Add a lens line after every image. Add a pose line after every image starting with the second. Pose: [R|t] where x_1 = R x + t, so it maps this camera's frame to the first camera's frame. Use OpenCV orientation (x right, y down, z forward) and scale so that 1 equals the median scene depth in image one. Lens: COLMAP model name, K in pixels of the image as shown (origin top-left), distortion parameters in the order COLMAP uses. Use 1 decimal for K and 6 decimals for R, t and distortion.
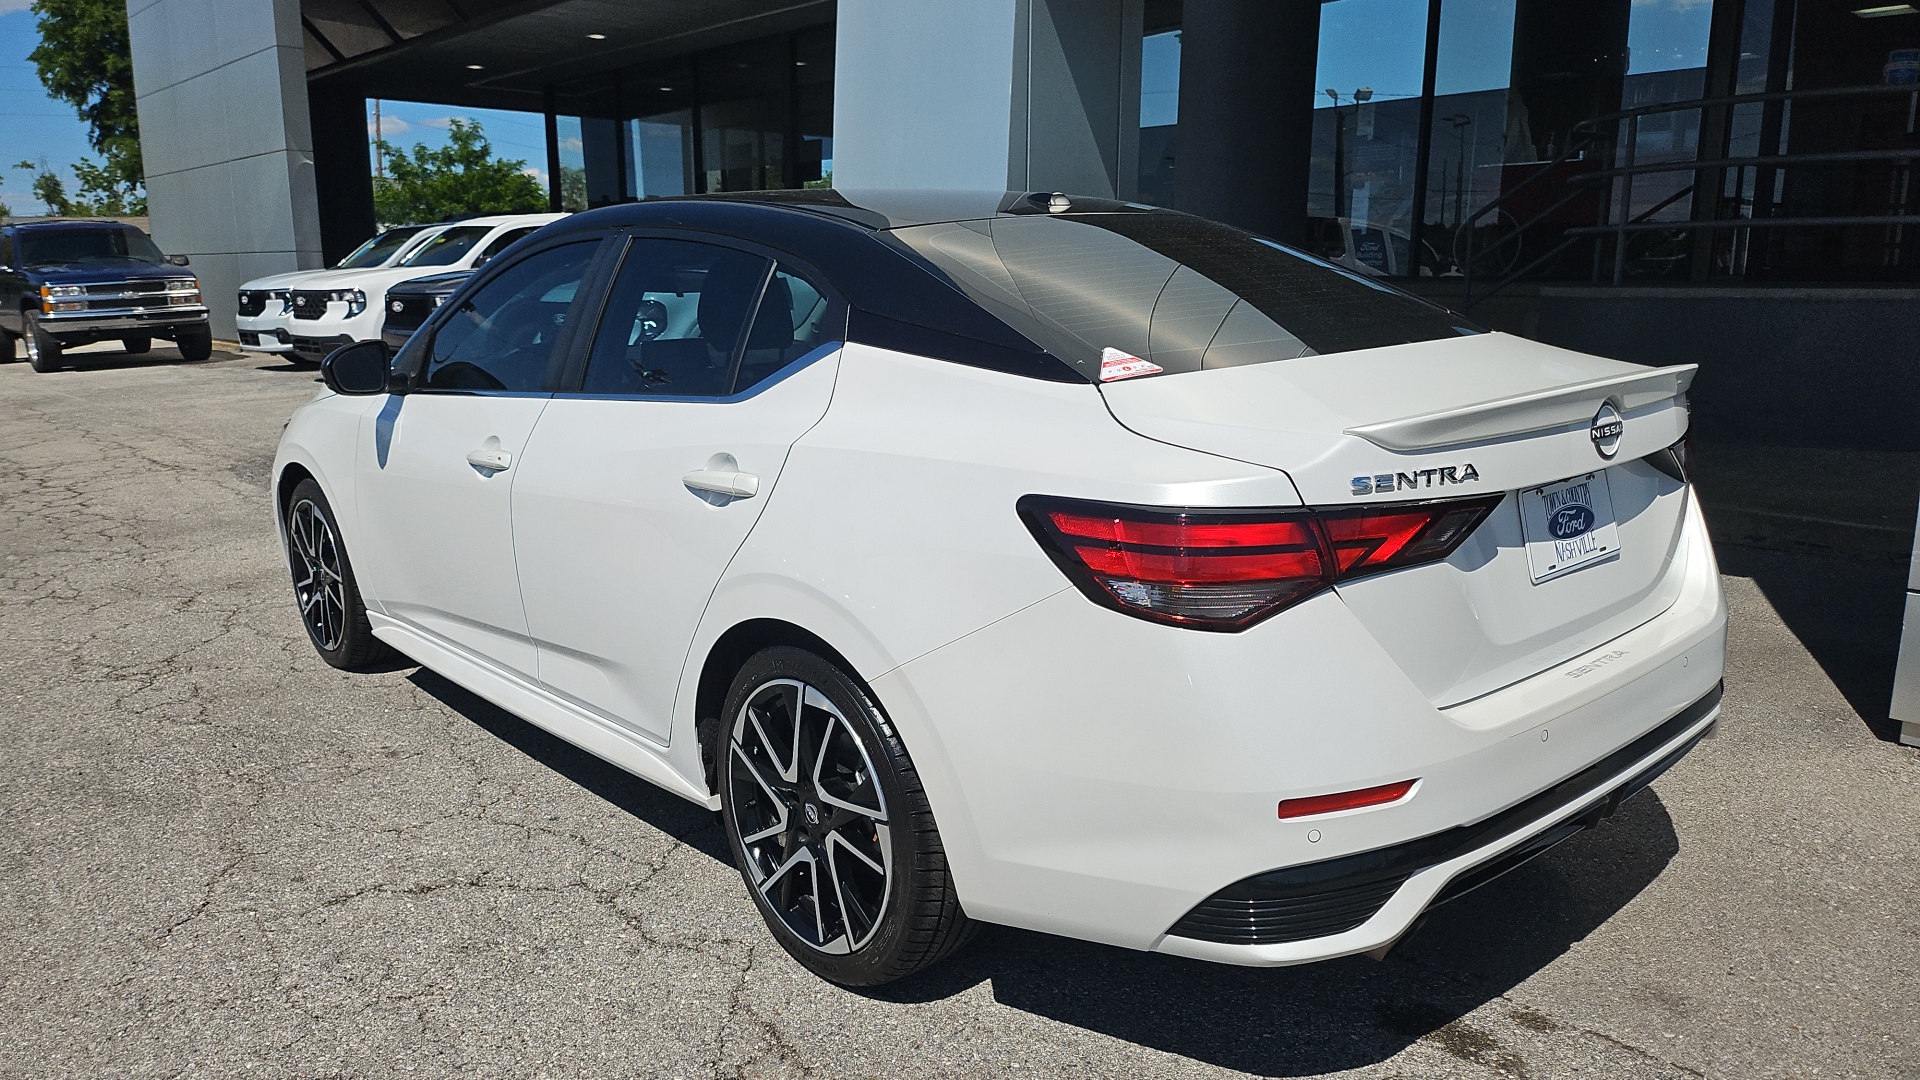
lens RADIAL K [[1389.1, 0, 960.0], [0, 1389.1, 540.0], [0, 0, 1]] dist [0.042345, -0.060328]
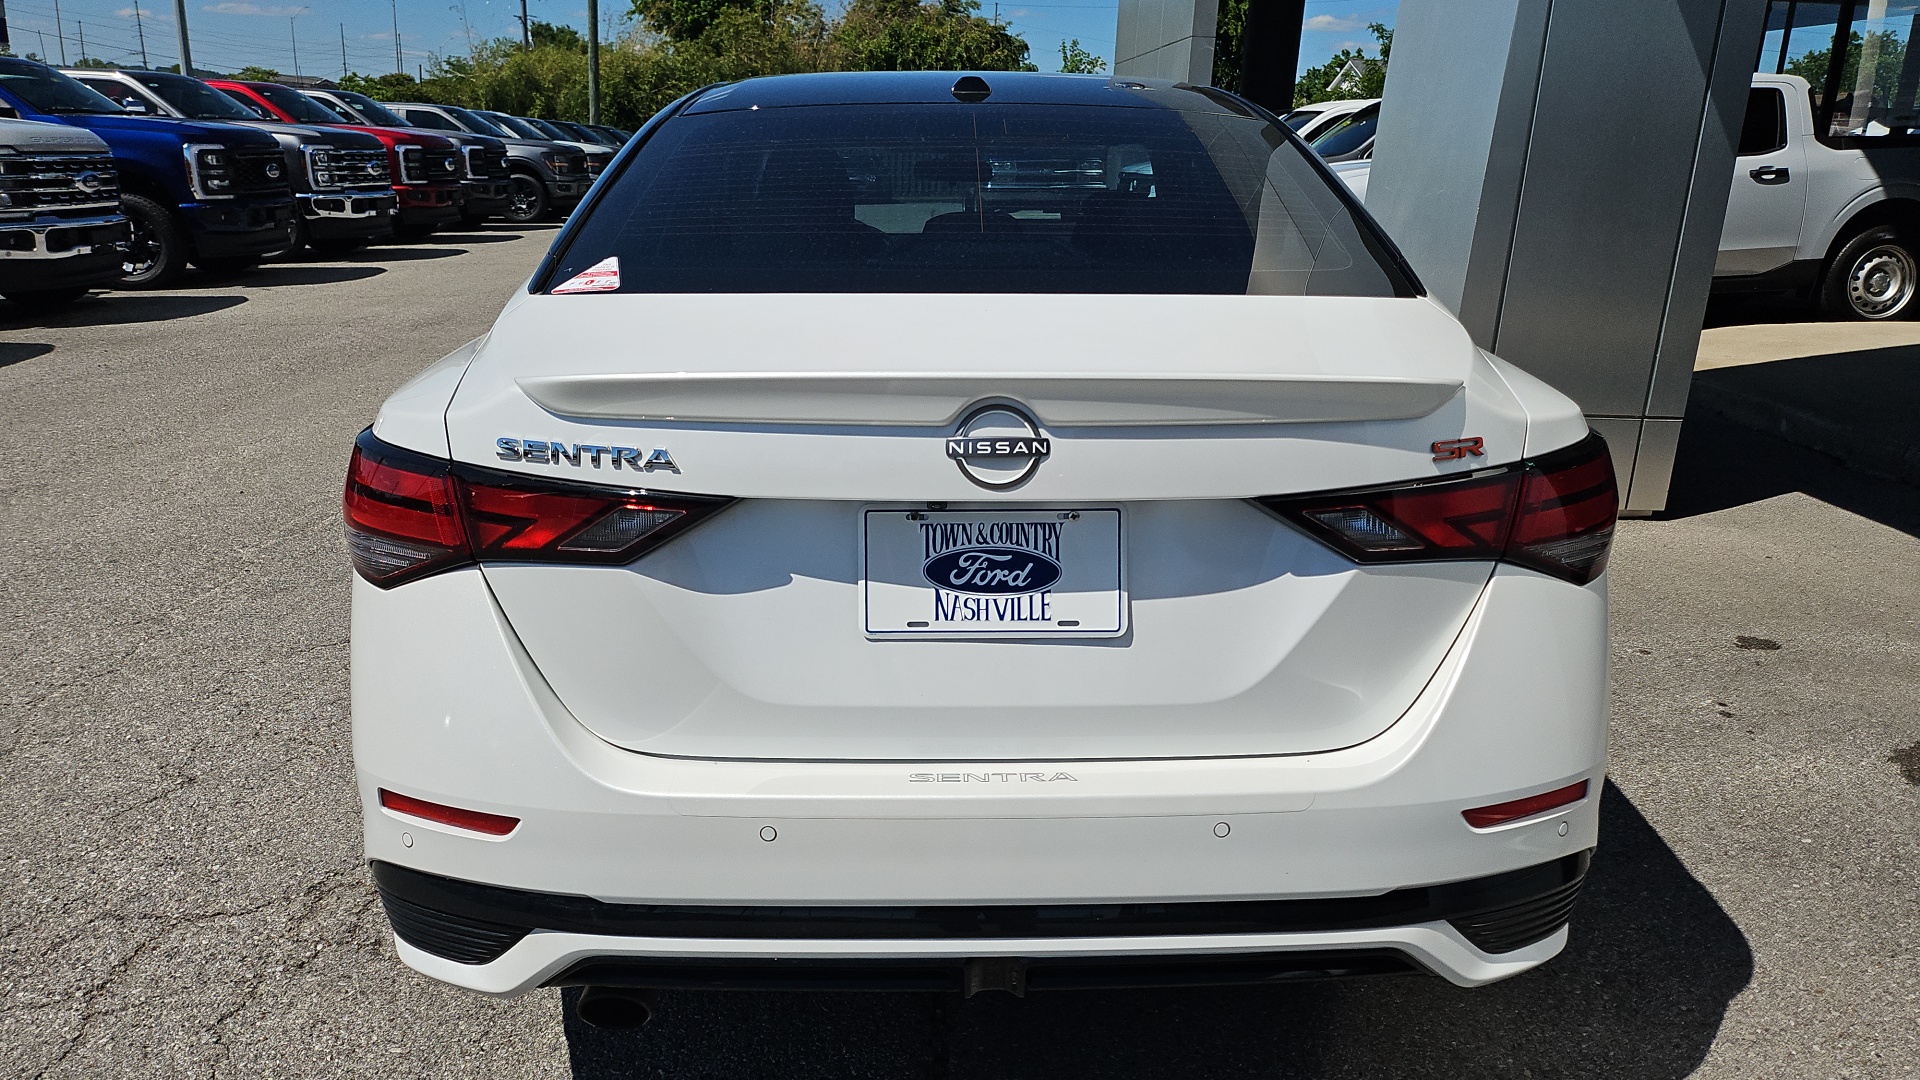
lens RADIAL K [[1358.4, 0, 960.0], [0, 1358.4, 540.0], [0, 0, 1]] dist [0.084181, -0.069568]
pose [[0.767250, 0.212421, -0.605149, 0.419965], [-0.163245, 0.977162, 0.136034, -0.059327], [0.620225, -0.005585, 0.784404, 0.231769]]
